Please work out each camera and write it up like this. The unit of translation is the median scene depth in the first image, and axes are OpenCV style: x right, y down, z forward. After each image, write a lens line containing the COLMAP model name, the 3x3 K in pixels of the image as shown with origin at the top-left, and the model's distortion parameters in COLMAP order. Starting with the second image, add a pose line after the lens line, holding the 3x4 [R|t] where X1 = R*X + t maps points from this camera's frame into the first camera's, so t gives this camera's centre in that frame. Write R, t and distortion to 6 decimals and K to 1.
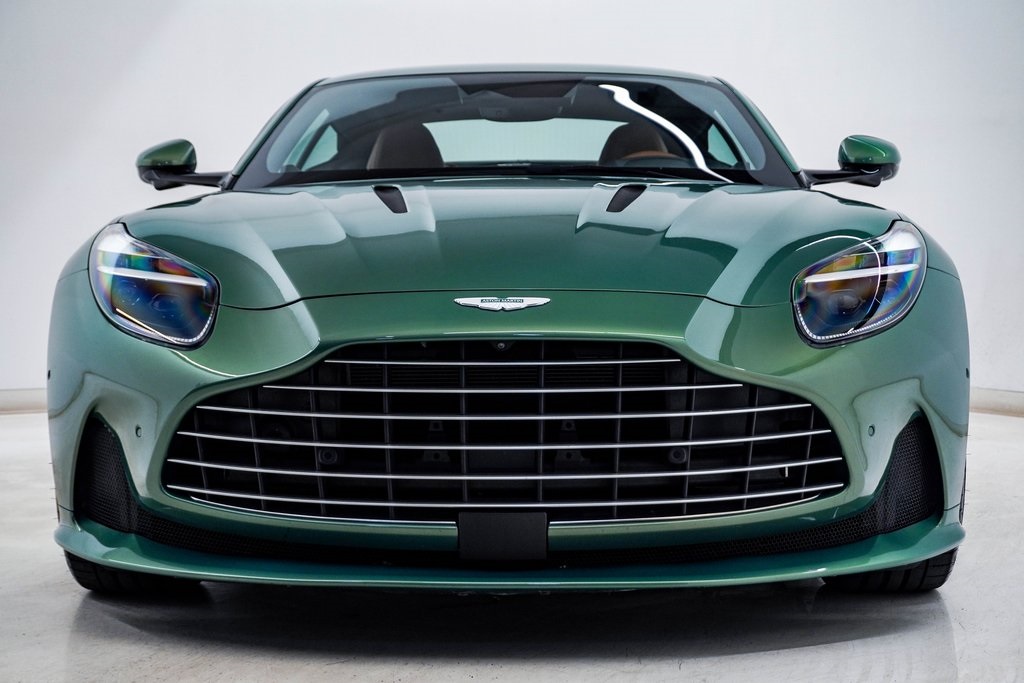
lens RADIAL K [[2154.7, 0, 512.0], [0, 2154.7, 341.5], [0, 0, 1]] dist [-0.004352, 0.083478]
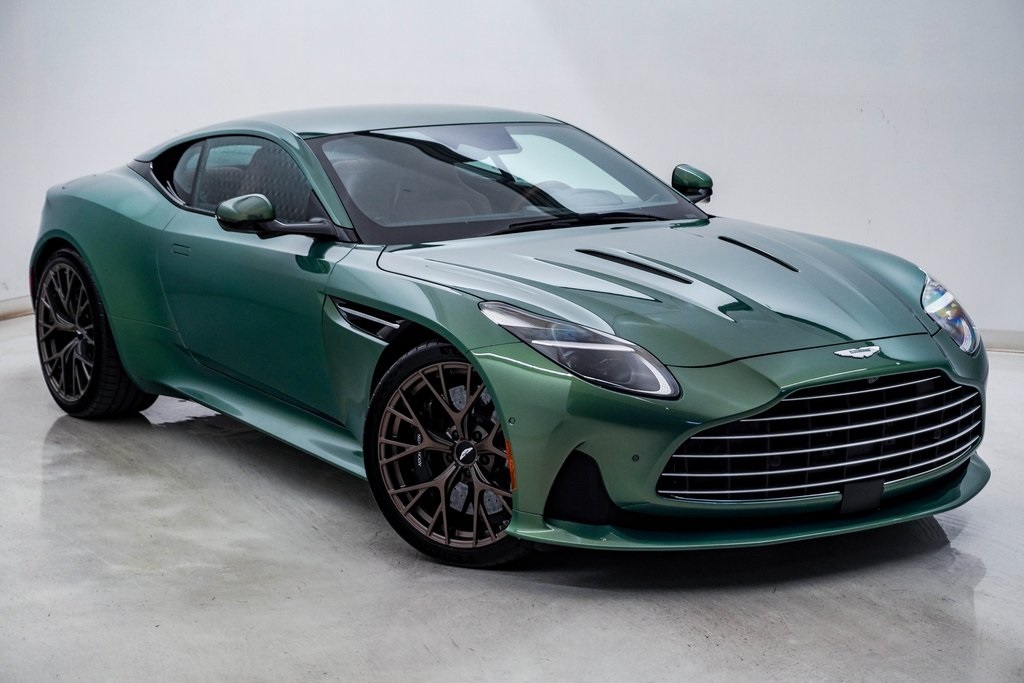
lens RADIAL K [[2154.7, 0, 512.0], [0, 2154.7, 341.5], [0, 0, 1]] dist [-0.004352, 0.083478]
pose [[0.824717, -0.095648, 0.557399, -1.078710], [0.040058, 0.992999, 0.111126, -0.208228], [-0.564126, -0.069319, 0.822774, -0.160714]]
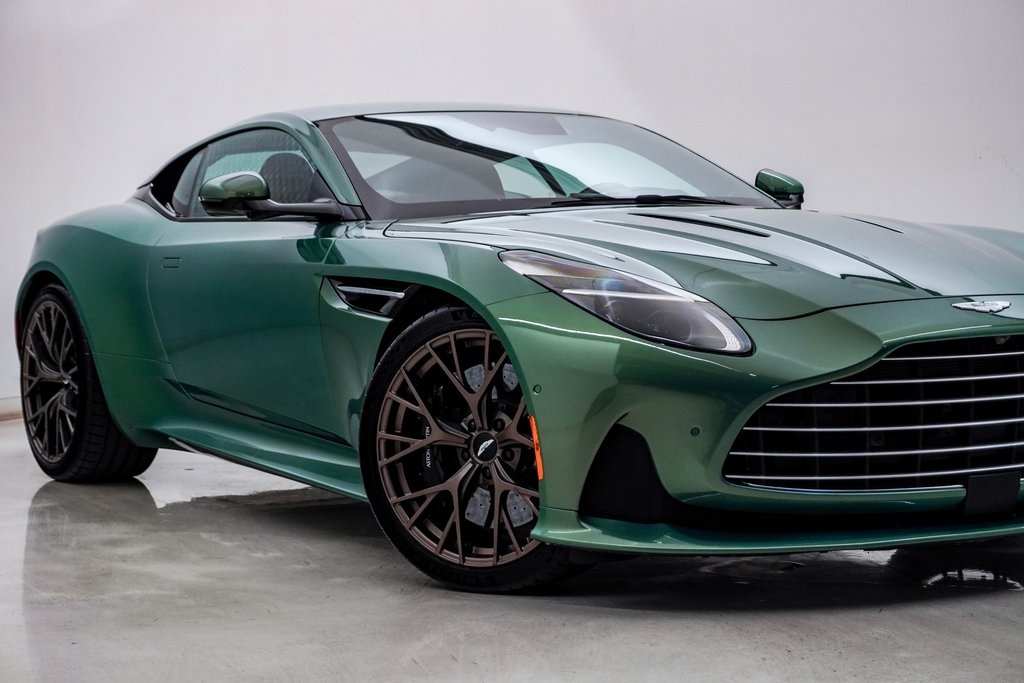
lens RADIAL K [[2154.7, 0, 512.0], [0, 2154.7, 341.5], [0, 0, 1]] dist [-0.004352, 0.083478]
pose [[0.854282, -0.039577, 0.518302, -0.862707], [0.047159, 0.998886, -0.001455, -0.008252], [-0.517667, 0.025685, 0.855197, 0.077243]]
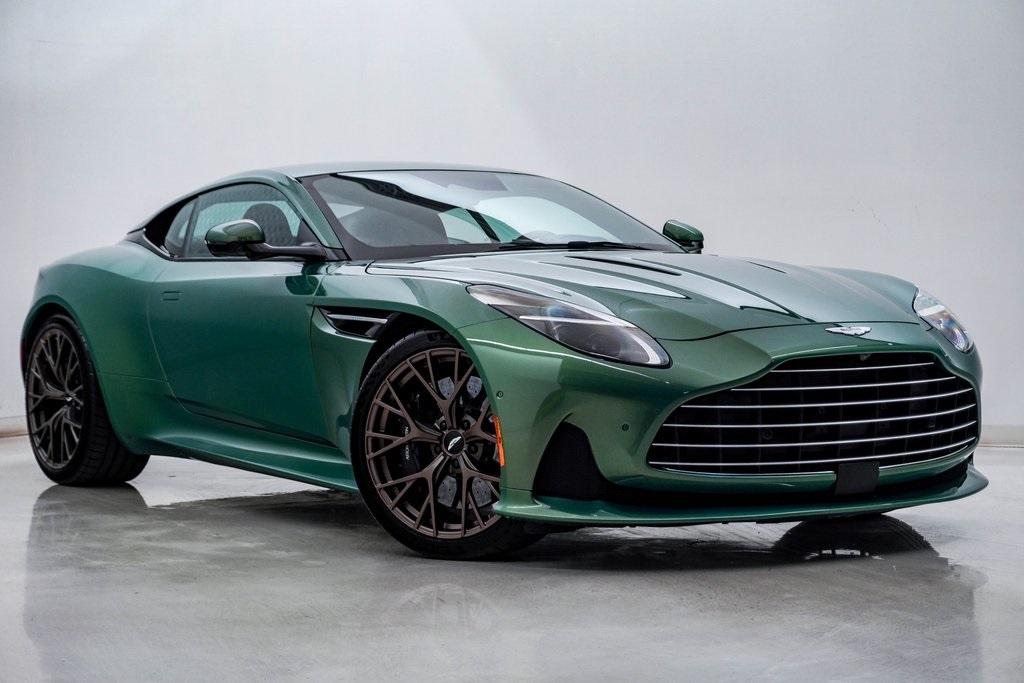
lens RADIAL K [[2154.7, 0, 512.0], [0, 2154.7, 341.5], [0, 0, 1]] dist [-0.004352, 0.083478]
pose [[0.825407, -0.025712, 0.563953, -1.075343], [0.044529, 0.998815, -0.019635, 0.009997], [-0.562780, 0.041319, 0.825574, -0.159353]]
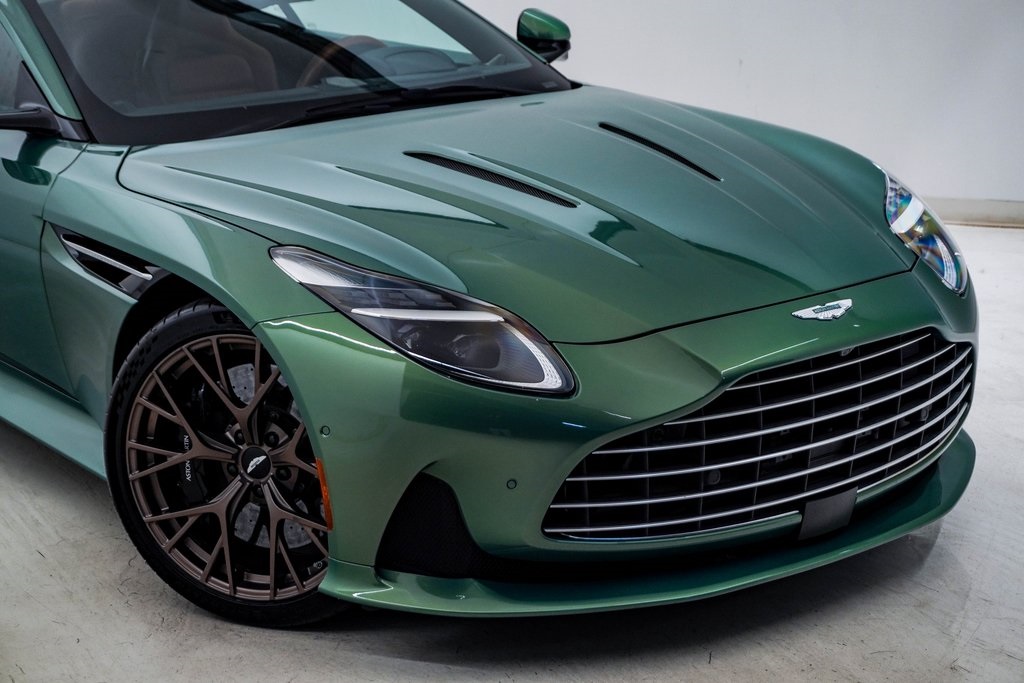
lens RADIAL K [[2154.7, 0, 512.0], [0, 2154.7, 341.5], [0, 0, 1]] dist [-0.004352, 0.083478]
pose [[0.759175, -0.171852, 0.627791, -0.801453], [0.043775, 0.975812, 0.214183, -0.239654], [-0.649413, -0.135120, 0.748335, 0.273080]]
